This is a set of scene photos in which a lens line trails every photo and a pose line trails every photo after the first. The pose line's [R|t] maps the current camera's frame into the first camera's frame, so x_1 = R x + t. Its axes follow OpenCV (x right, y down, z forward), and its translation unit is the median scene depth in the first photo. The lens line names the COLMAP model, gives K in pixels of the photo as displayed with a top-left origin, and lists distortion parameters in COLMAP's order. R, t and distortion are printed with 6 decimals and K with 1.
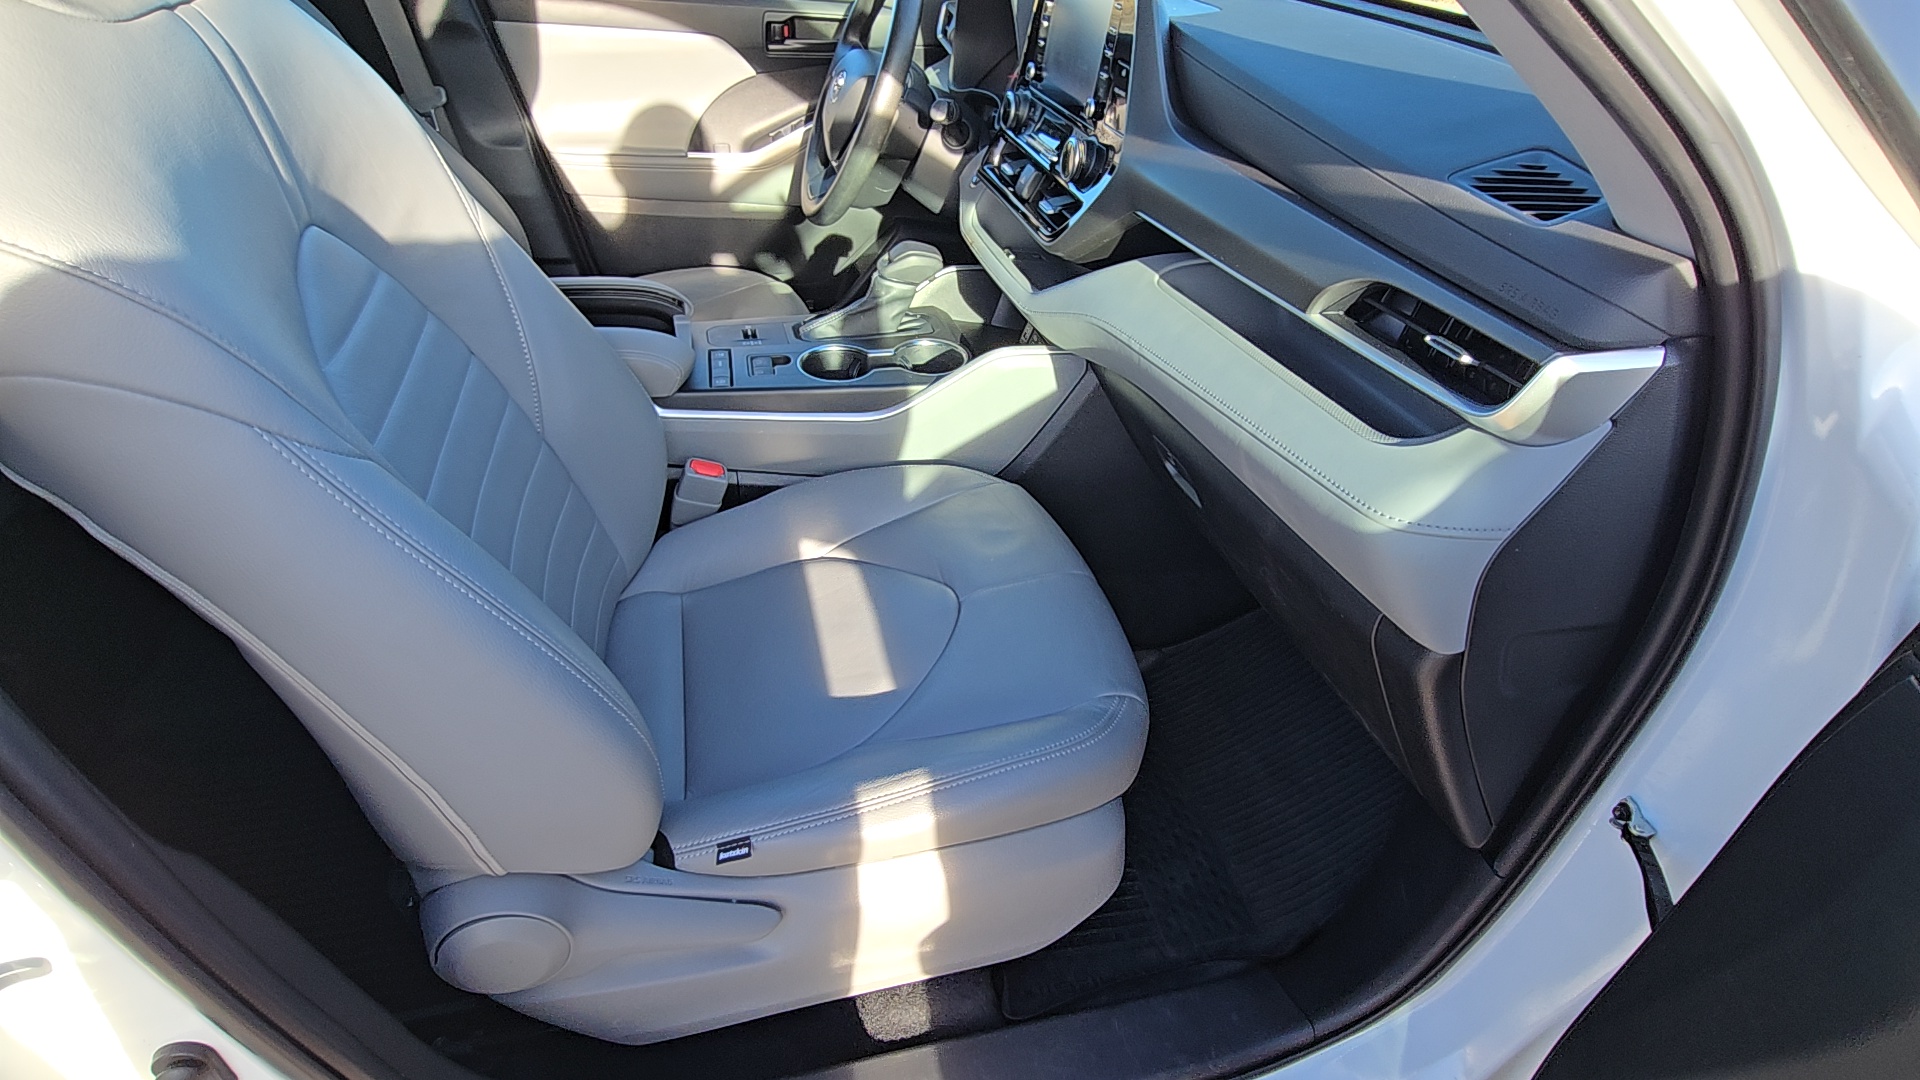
lens RADIAL K [[975.8, 0, 969.6], [0, 975.8, 541.0], [0, 0, 1]] dist [0.000018, 0.002909]
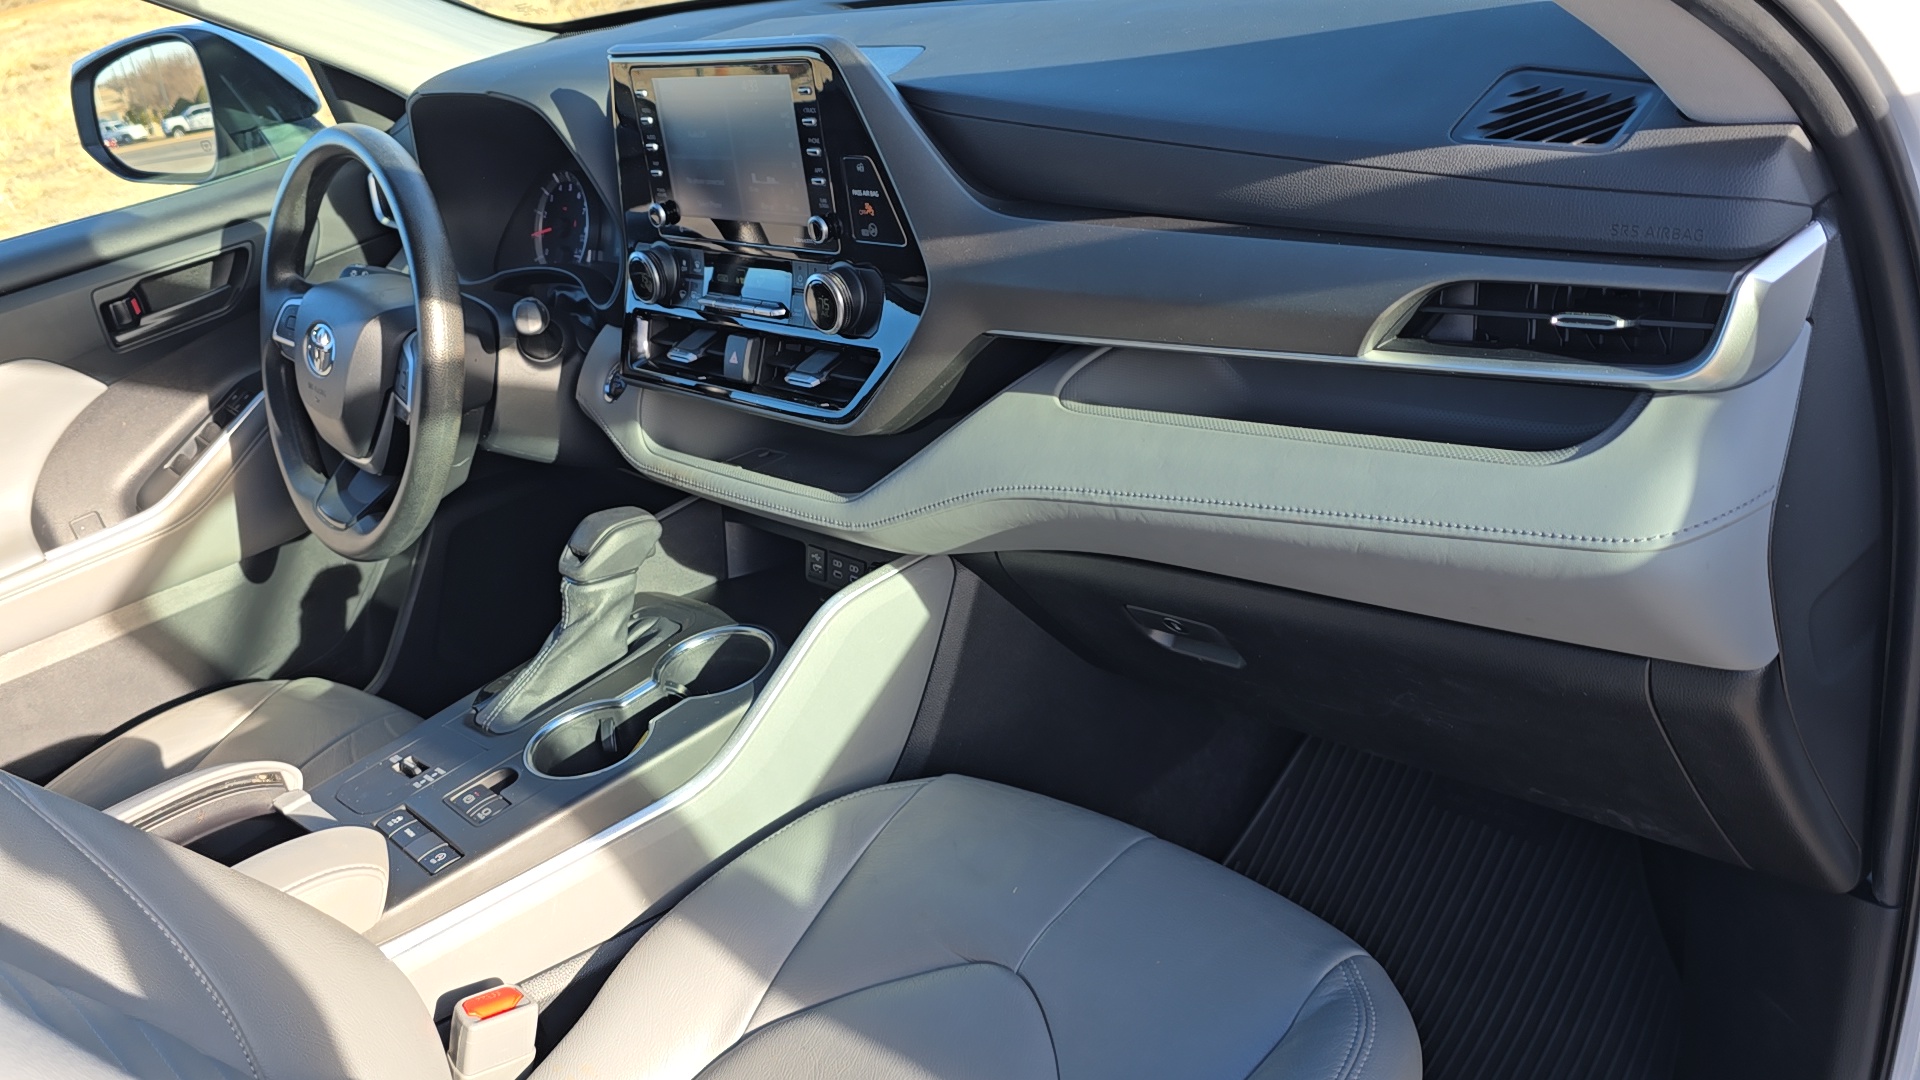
lens RADIAL K [[1607.6, 0, 961.4], [0, 1607.6, 537.9], [0, 0, 1]] dist [-0.010530, 0.007715]
pose [[0.838467, -0.428724, 0.336404, -0.247137], [0.483842, 0.869699, -0.097574, -0.090467], [-0.250738, 0.244579, 0.936649, -0.025169]]
